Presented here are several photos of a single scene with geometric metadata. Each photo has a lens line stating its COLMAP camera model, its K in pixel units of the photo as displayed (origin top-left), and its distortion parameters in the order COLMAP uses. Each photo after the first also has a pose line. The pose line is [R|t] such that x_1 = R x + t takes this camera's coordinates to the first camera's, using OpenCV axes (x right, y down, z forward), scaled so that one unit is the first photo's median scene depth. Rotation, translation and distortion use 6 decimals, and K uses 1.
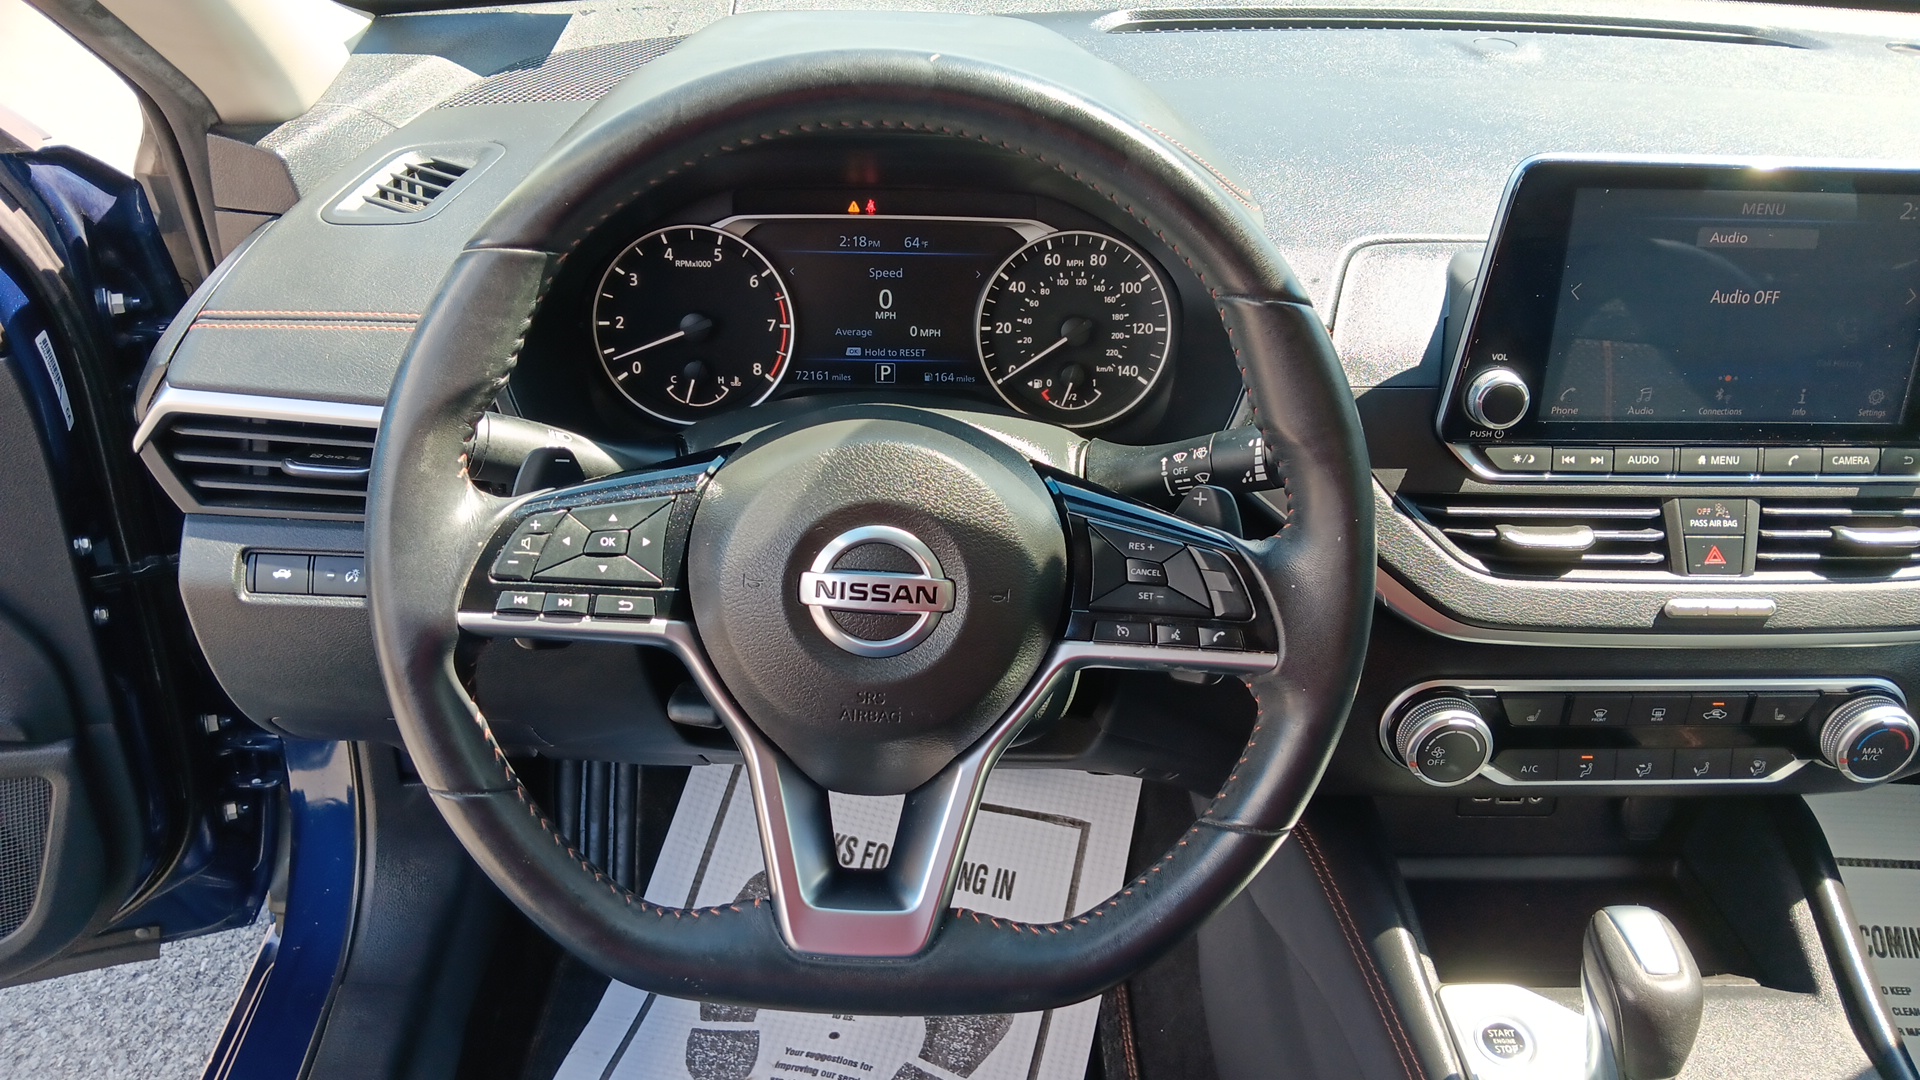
lens RADIAL K [[1441.8, 0, 960.0], [0, 1441.8, 540.0], [0, 0, 1]] dist [0.074776, -0.133419]
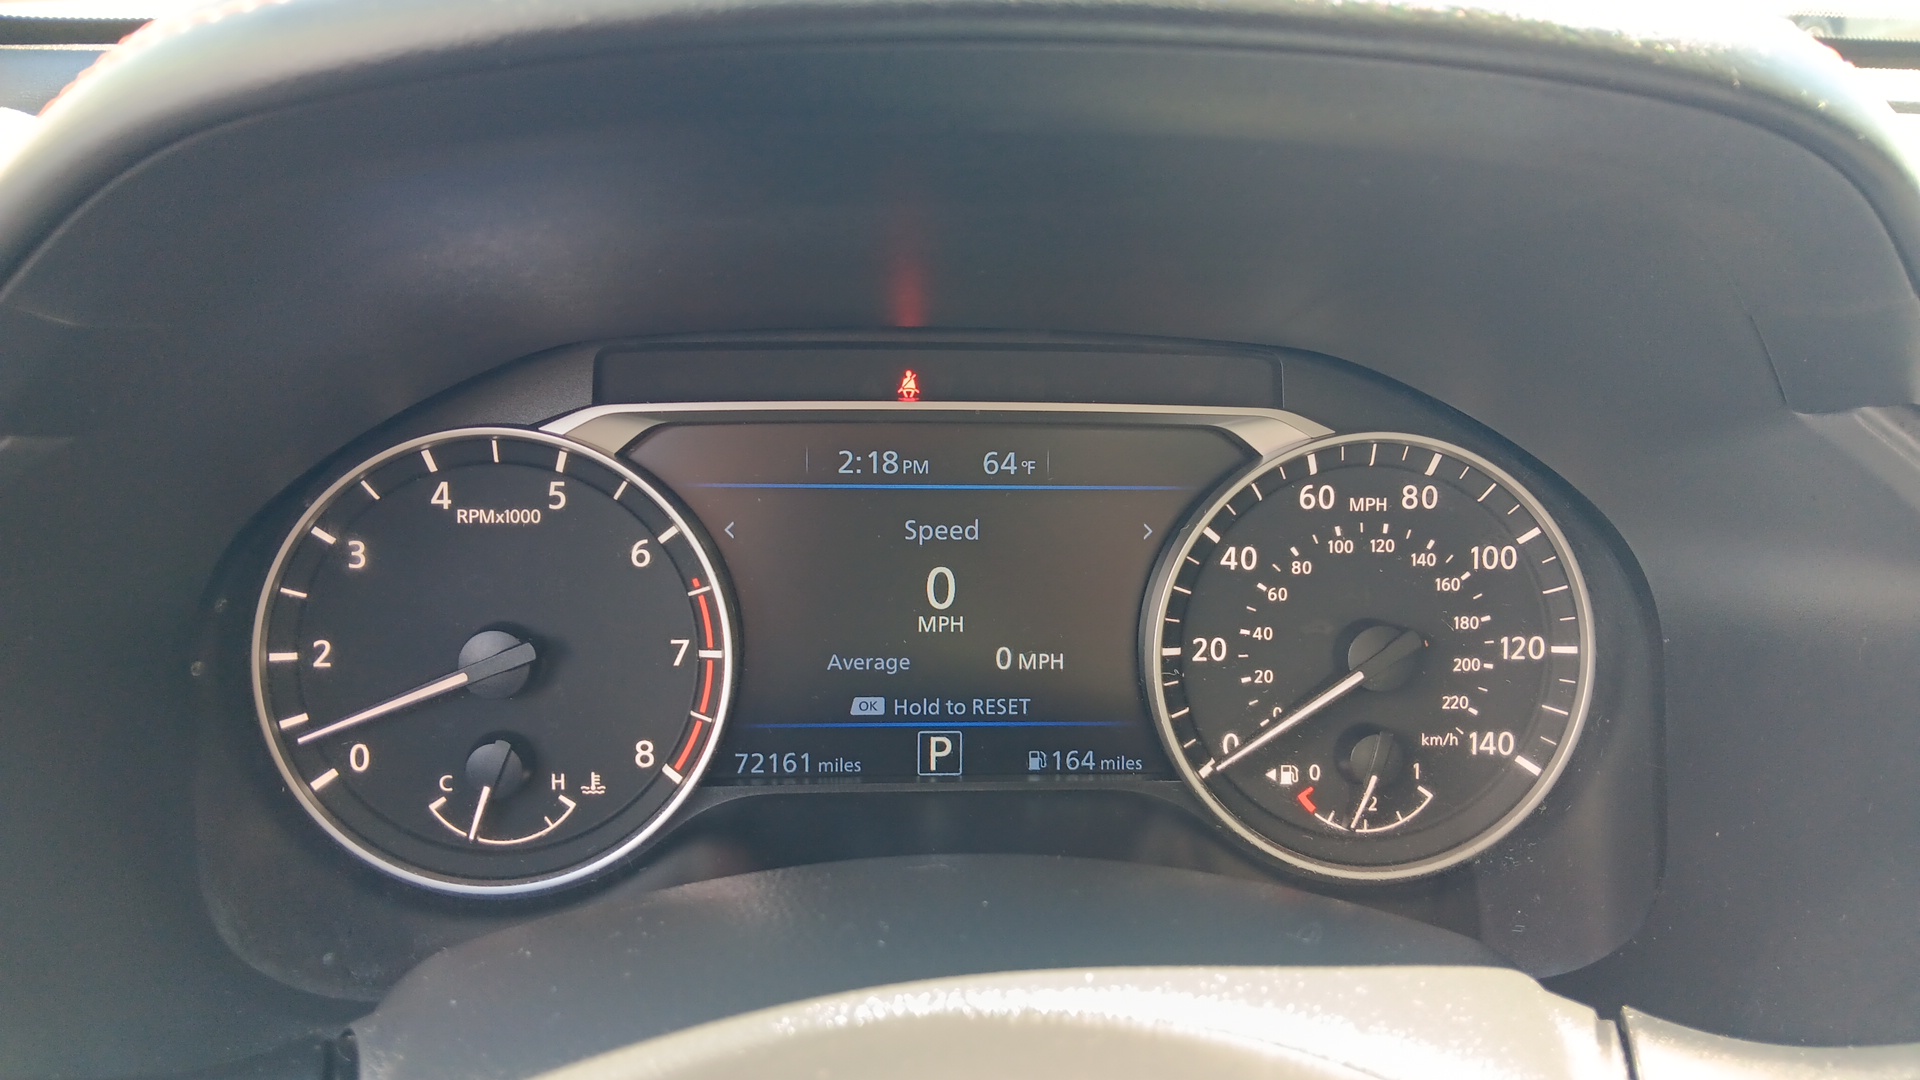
lens RADIAL K [[1554.3, 0, 960.0], [0, 1554.3, 540.0], [0, 0, 1]] dist [0.040355, -0.095299]
pose [[0.999939, -0.010941, 0.001803, -0.046691], [0.011088, 0.985464, -0.169525, -0.101351], [0.000078, 0.169534, 0.985524, 0.532284]]
